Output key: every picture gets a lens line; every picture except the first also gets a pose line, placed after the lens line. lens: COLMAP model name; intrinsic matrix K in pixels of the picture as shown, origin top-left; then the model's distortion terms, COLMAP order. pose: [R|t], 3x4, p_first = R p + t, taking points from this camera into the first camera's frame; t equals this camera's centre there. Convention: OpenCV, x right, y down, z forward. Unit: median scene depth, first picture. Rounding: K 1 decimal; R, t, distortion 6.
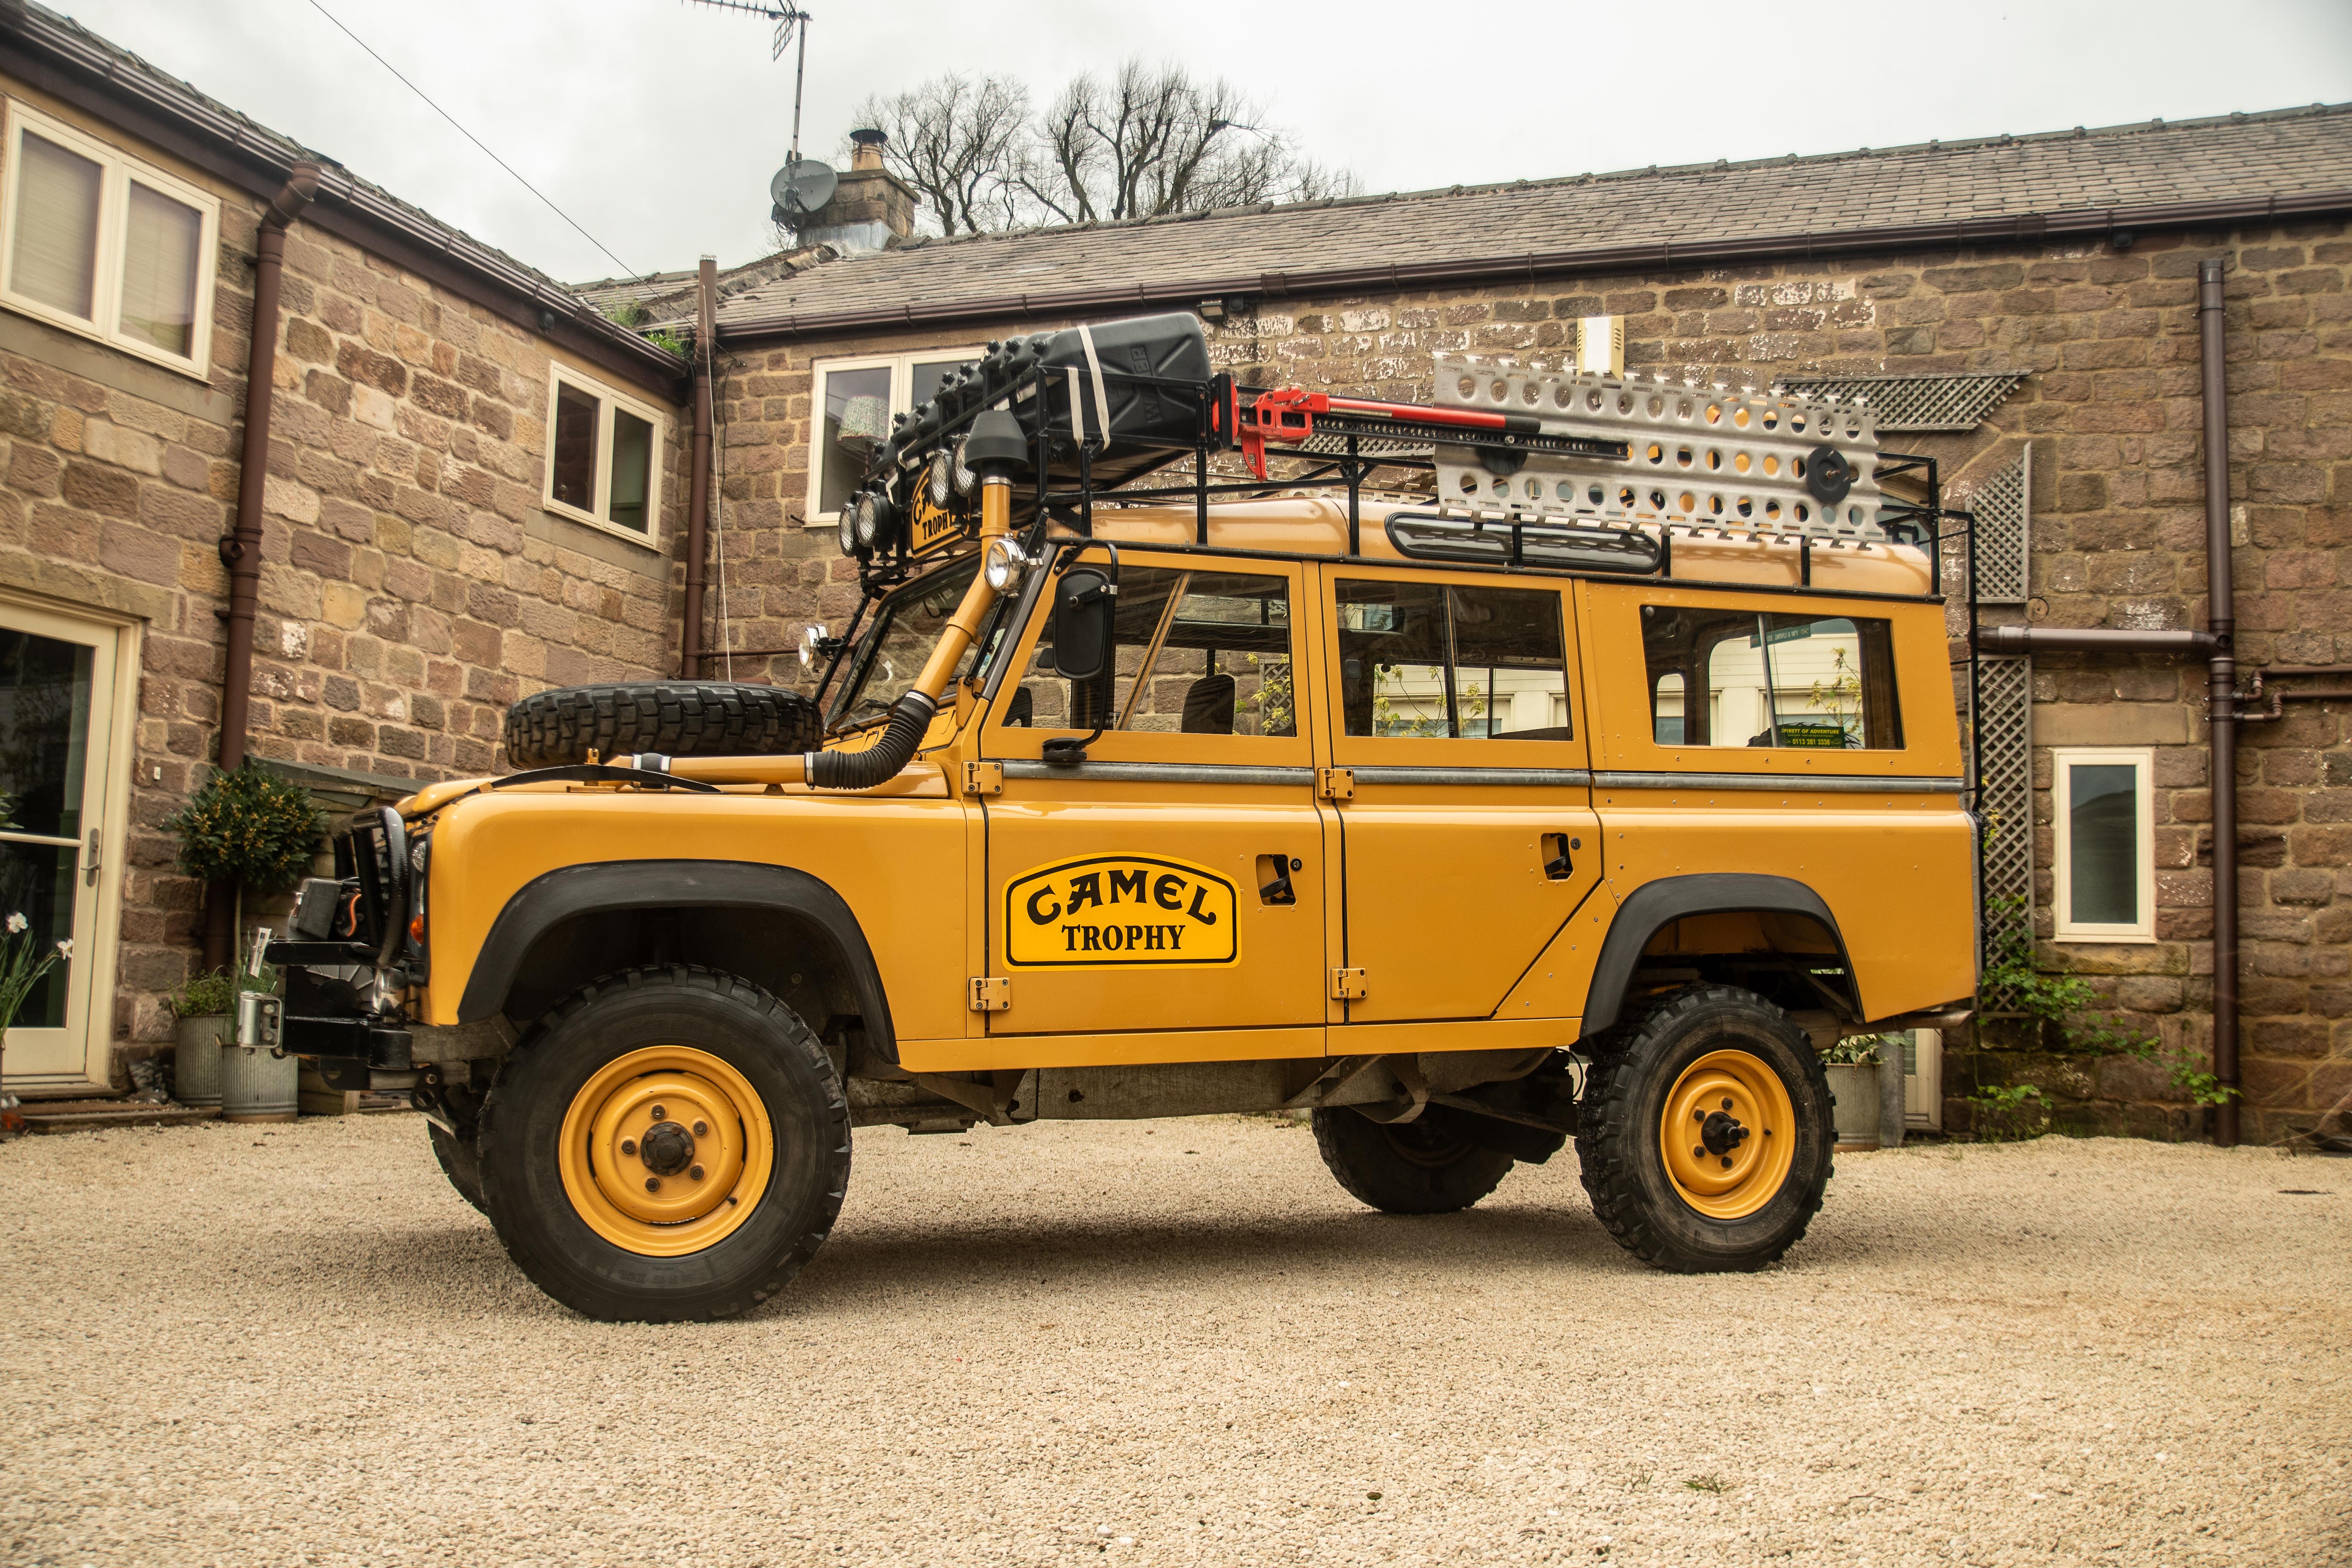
lens RADIAL K [[2193.2, 0, 1142.3], [0, 2193.2, 798.4], [0, 0, 1]] dist [-0.053814, 0.000000]
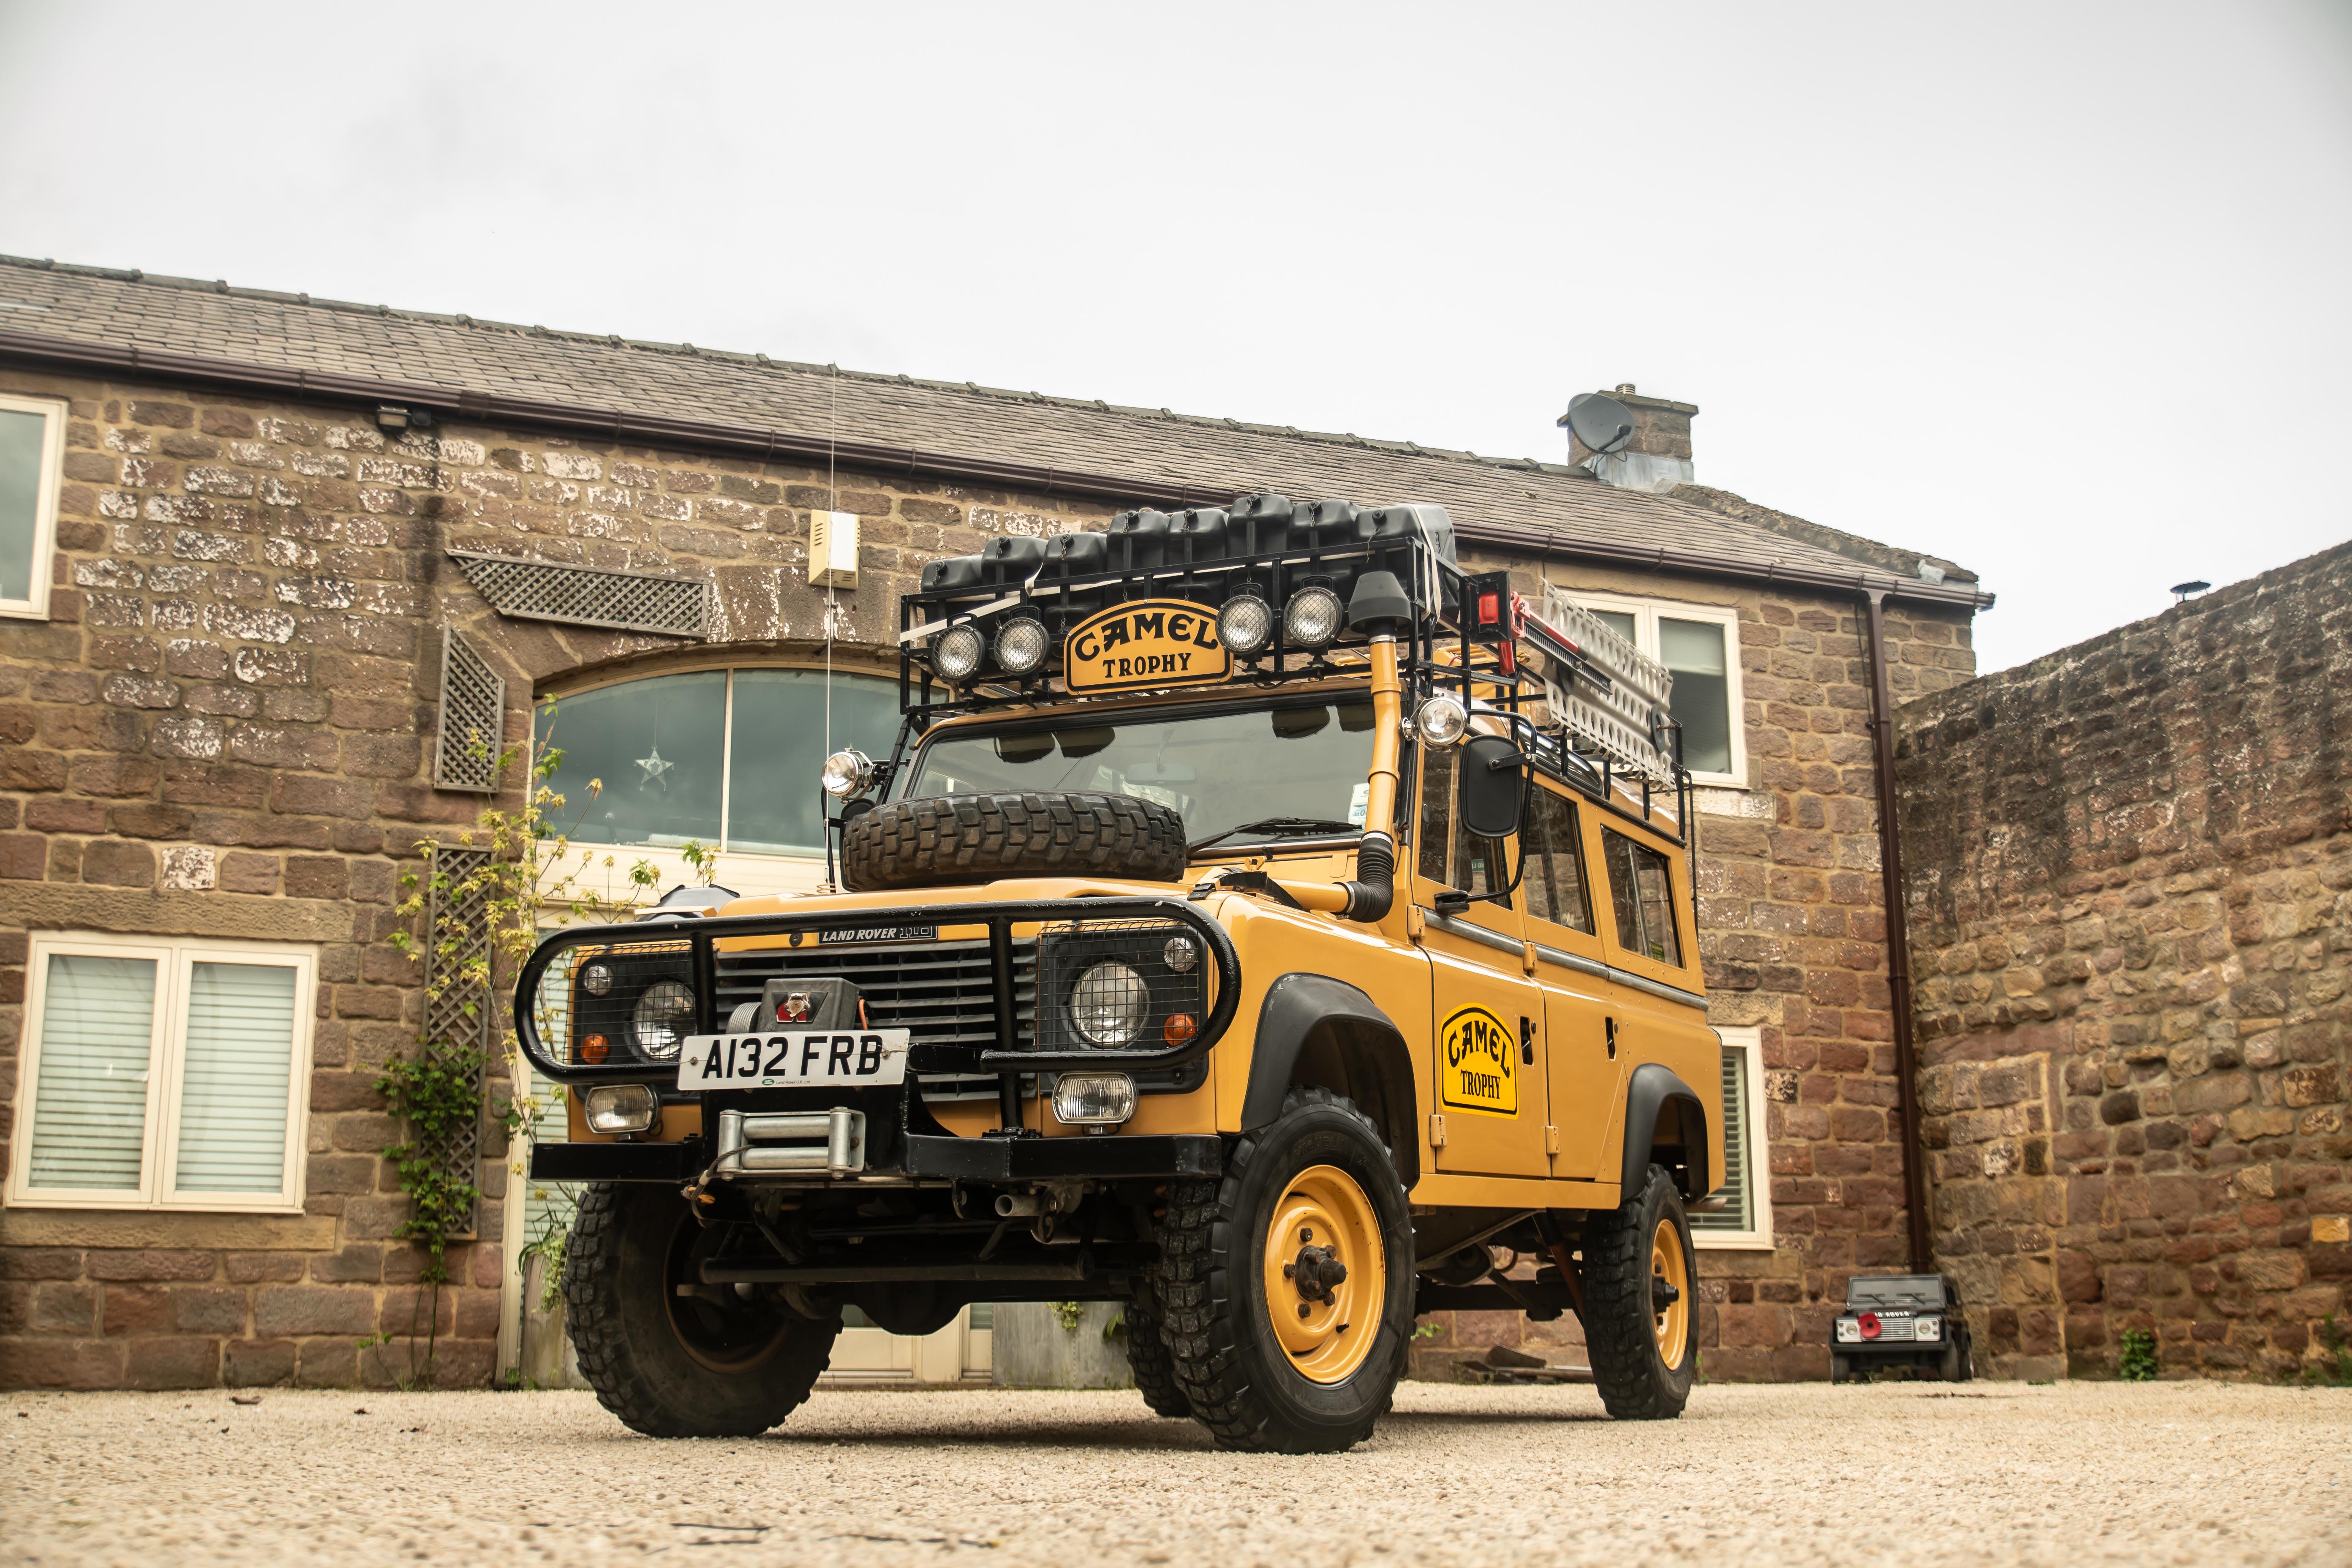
lens RADIAL K [[2727.0, 0, 1163.4], [0, 2727.0, 788.2], [0, 0, 1]] dist [-0.026143, 0.000000]
pose [[0.744909, 0.112651, 0.657587, -0.453172], [-0.034476, 0.990824, -0.130684, 0.044716], [-0.666275, 0.074677, 0.741958, 0.054006]]
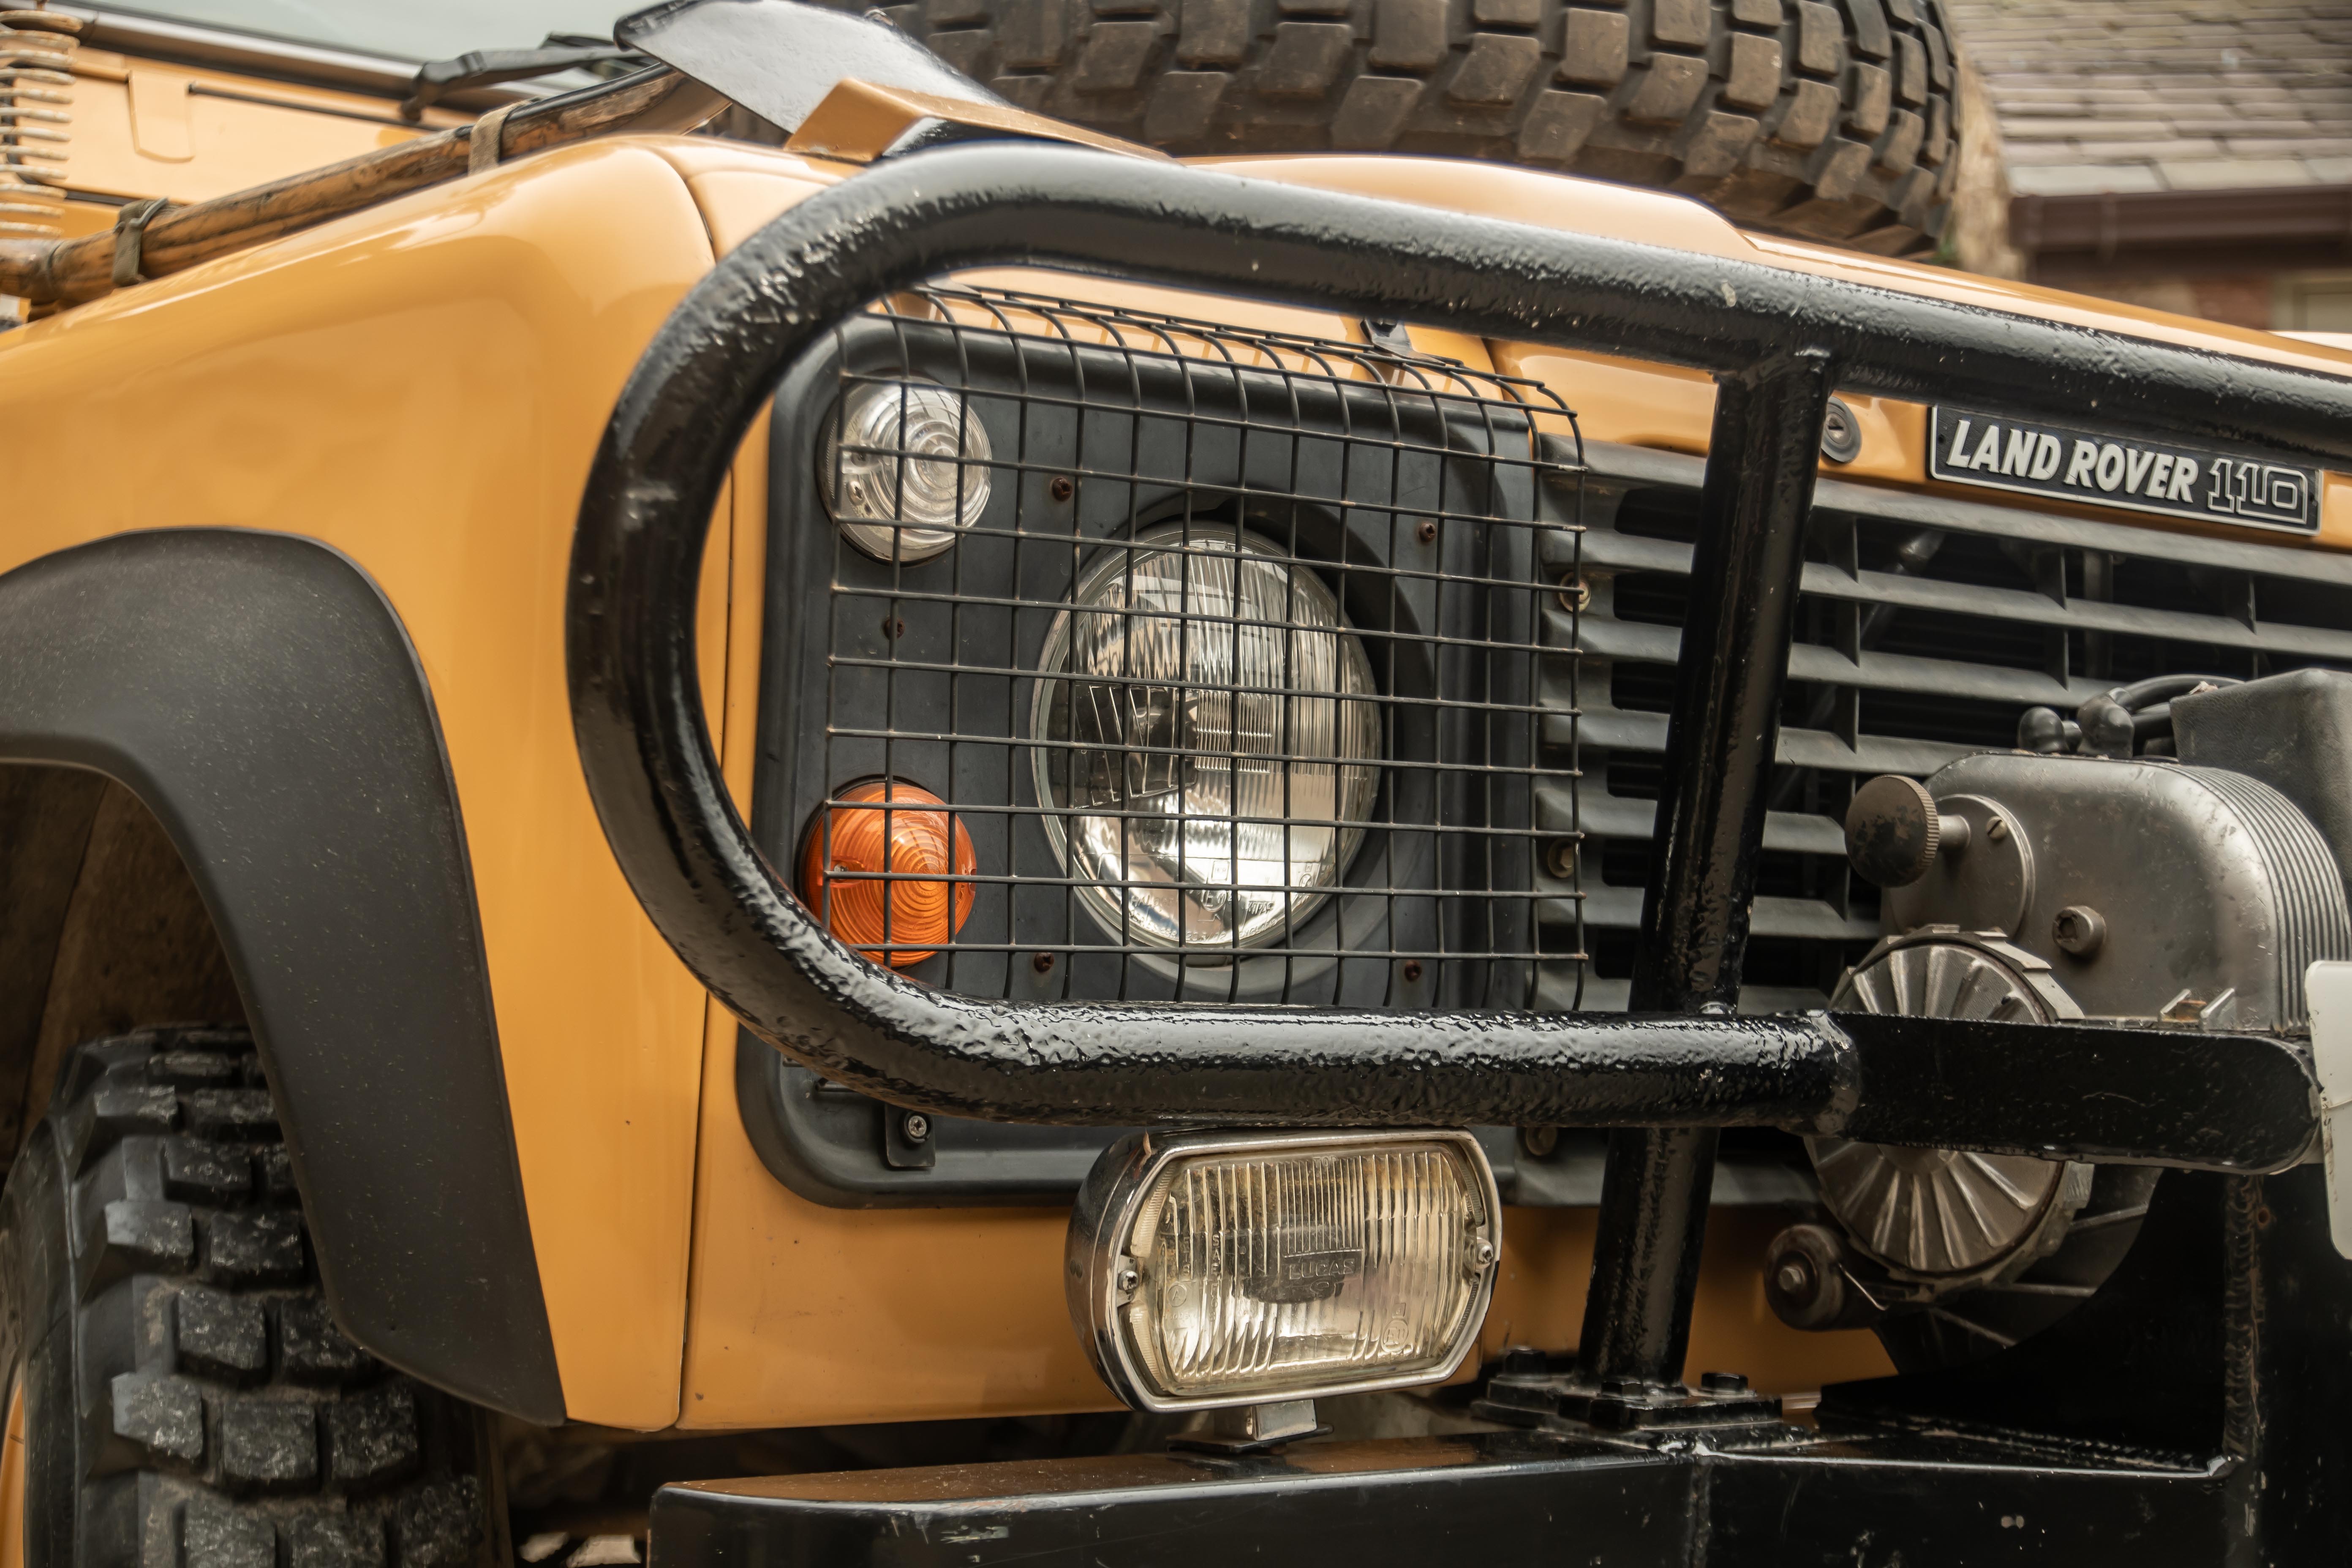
lens RADIAL K [[3403.4, 0, 1174.0], [0, 3403.4, 783.5], [0, 0, 1]] dist [-0.007373, 0.000000]
pose [[-0.201006, 0.009864, 0.979540, -0.294470], [-0.094568, 0.995083, -0.029427, 0.029056], [-0.975015, -0.098548, -0.199085, 0.533614]]
